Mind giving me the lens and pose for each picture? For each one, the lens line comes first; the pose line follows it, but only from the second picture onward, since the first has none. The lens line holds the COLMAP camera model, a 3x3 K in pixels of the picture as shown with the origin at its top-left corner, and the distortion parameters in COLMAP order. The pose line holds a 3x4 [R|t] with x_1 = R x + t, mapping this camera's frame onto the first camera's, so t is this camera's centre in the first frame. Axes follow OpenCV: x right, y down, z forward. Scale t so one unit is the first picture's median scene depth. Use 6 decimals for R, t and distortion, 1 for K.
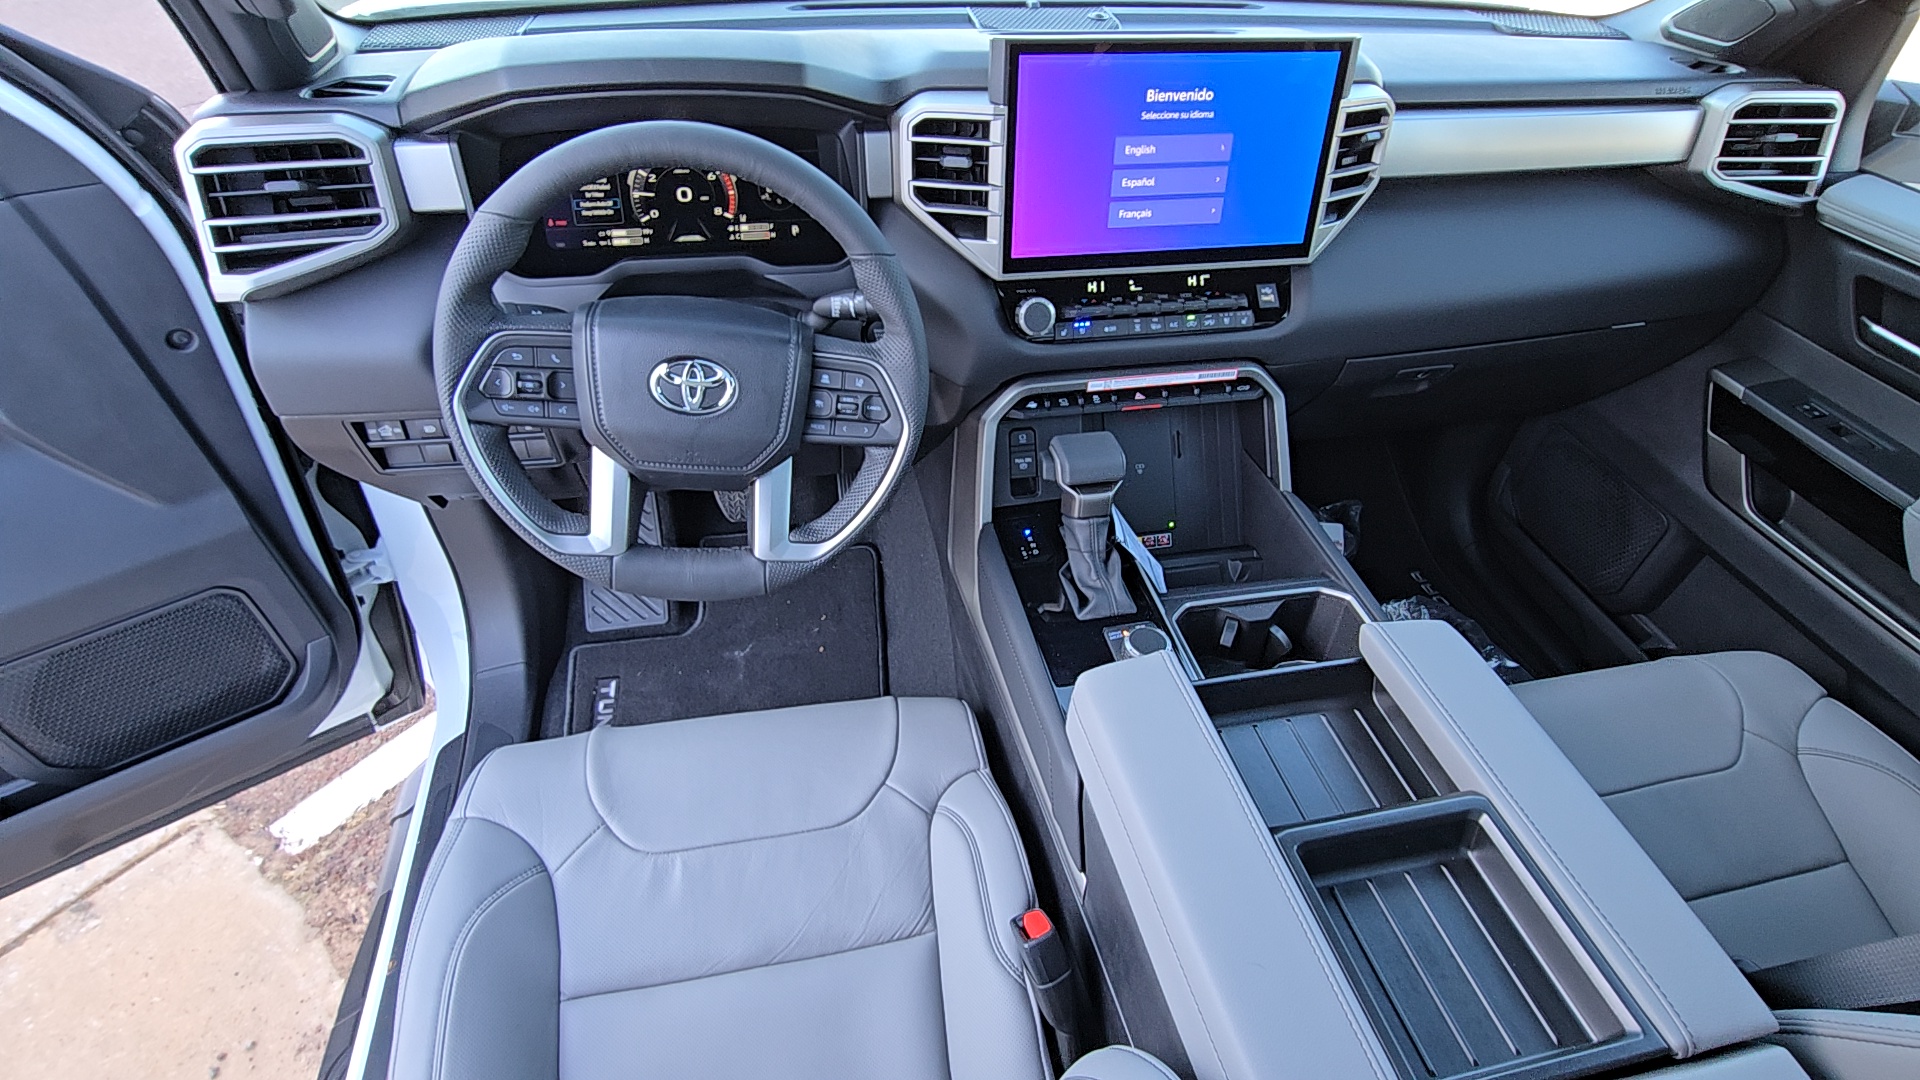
lens RADIAL K [[972.6, 0, 975.0], [0, 972.6, 551.4], [0, 0, 1]] dist [0.002883, -0.000579]
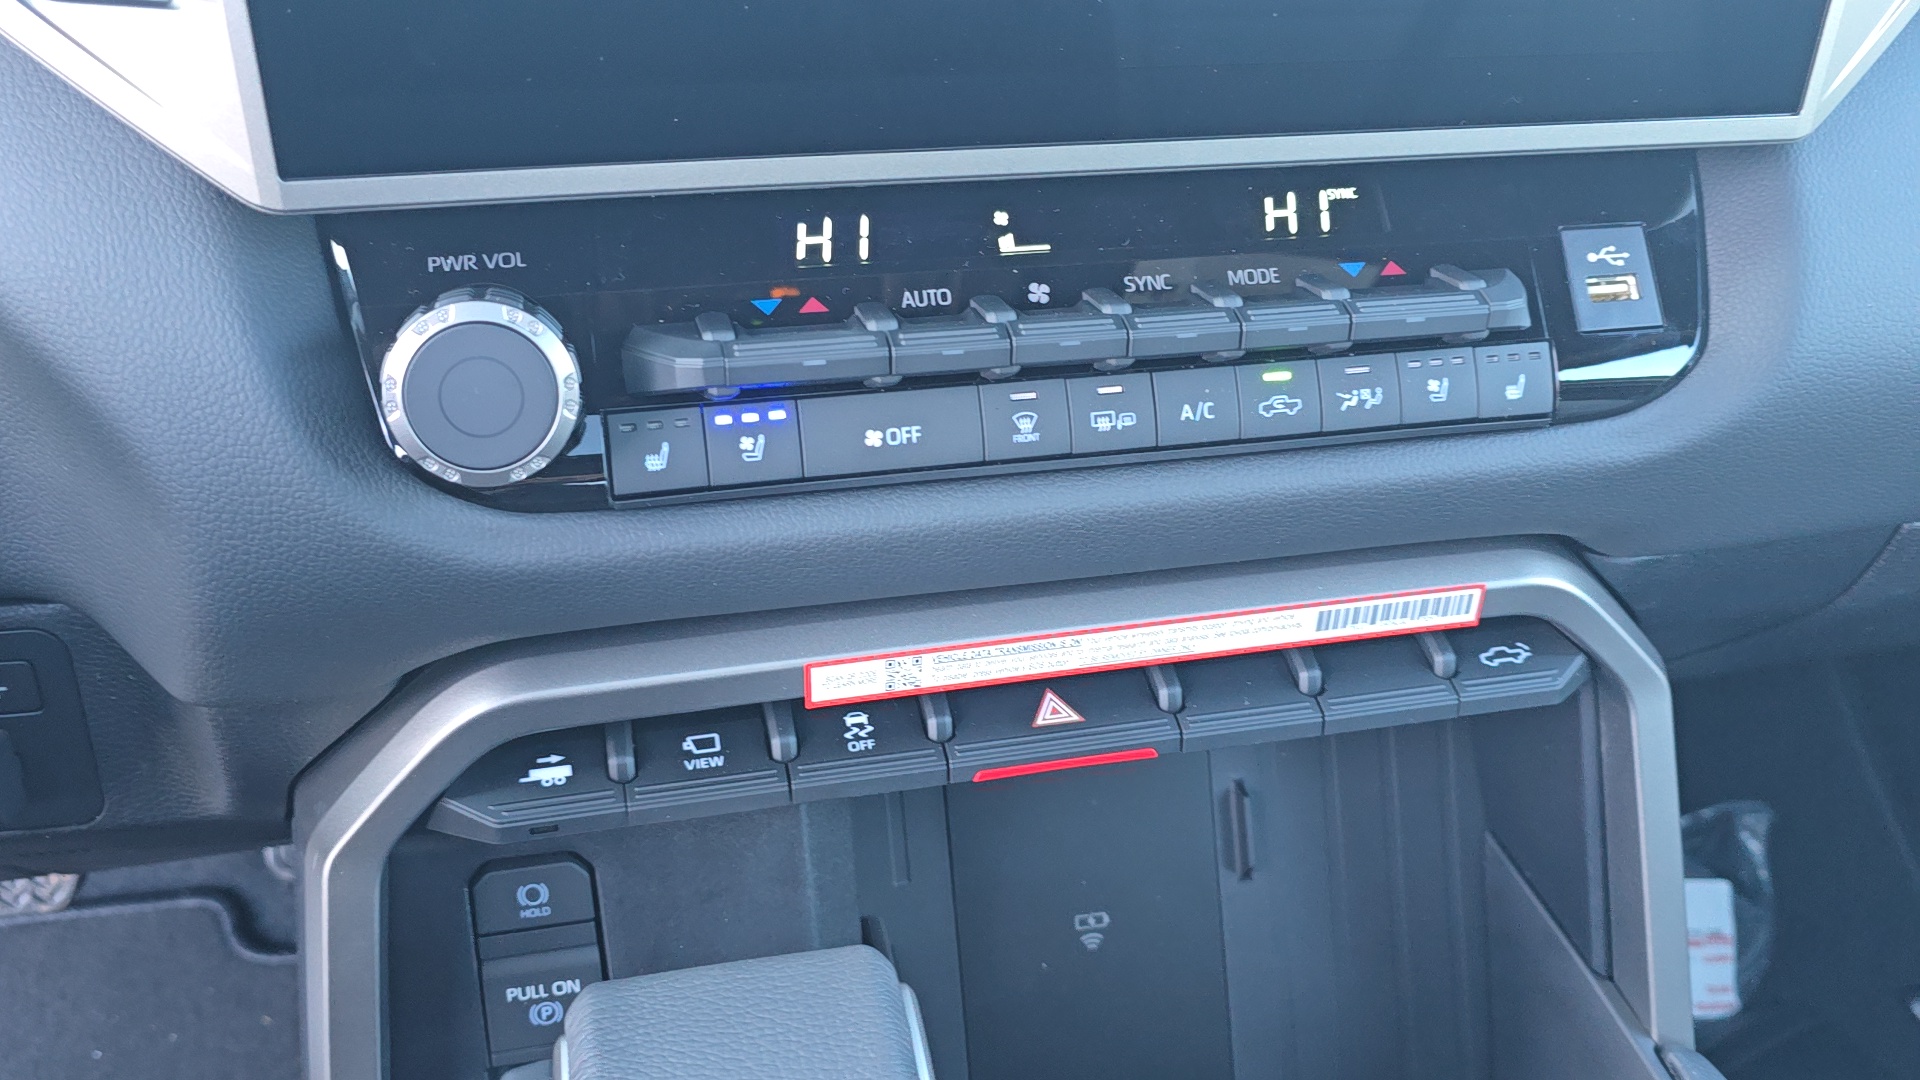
lens RADIAL K [[1515.8, 0, 985.8], [0, 1515.8, 509.2], [0, 0, 1]] dist [-0.006897, 0.002992]
pose [[0.999995, 0.003041, 0.001127, 0.158581], [-0.002947, 0.997152, -0.075363, -0.187525], [-0.001353, 0.075359, 0.997156, 0.671735]]
